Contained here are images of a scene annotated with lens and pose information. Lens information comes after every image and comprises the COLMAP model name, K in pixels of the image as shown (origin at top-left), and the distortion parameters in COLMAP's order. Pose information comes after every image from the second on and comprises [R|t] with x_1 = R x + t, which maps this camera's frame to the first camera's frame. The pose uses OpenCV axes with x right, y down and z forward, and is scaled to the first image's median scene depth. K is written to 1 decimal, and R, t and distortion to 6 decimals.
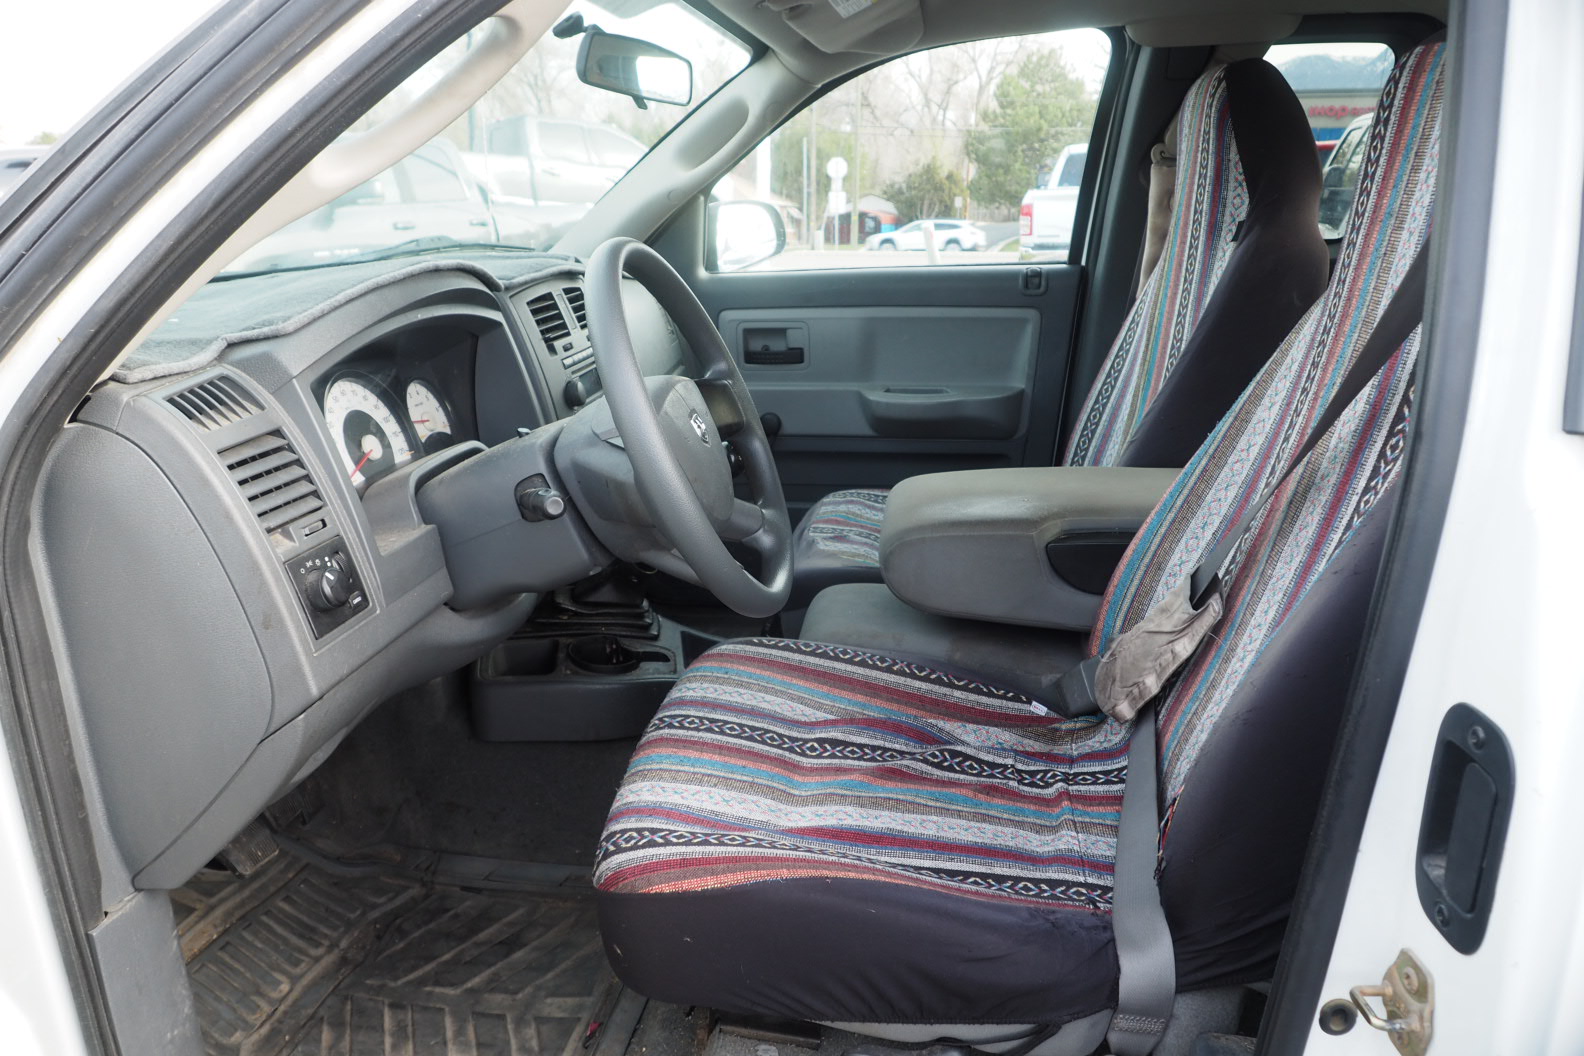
lens RADIAL K [[1123.5, 0, 802.7], [0, 1123.5, 532.5], [0, 0, 1]] dist [-0.015307, -0.010954]
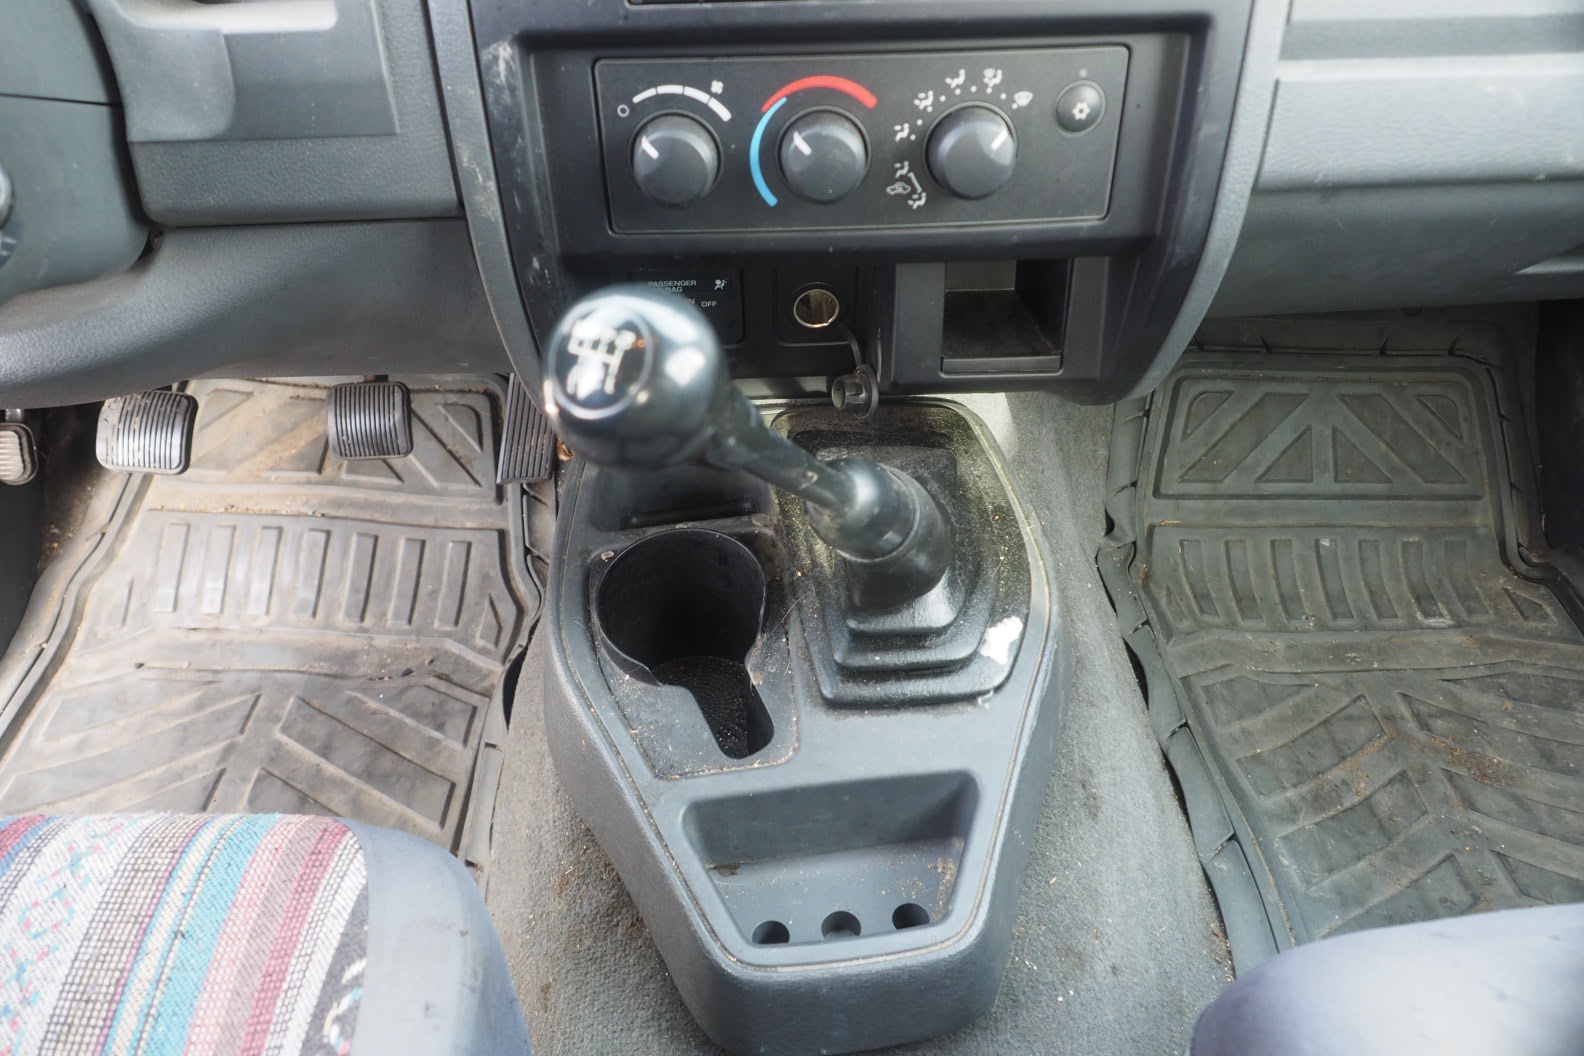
lens RADIAL K [[1118.9, 0, 814.6], [0, 1118.9, 534.7], [0, 0, 1]] dist [-0.030049, 0.000210]
pose [[0.158020, 0.654496, -0.739368, 0.105108], [-0.277464, 0.748038, 0.602871, -0.175273], [0.947651, 0.109882, 0.299804, 0.983931]]
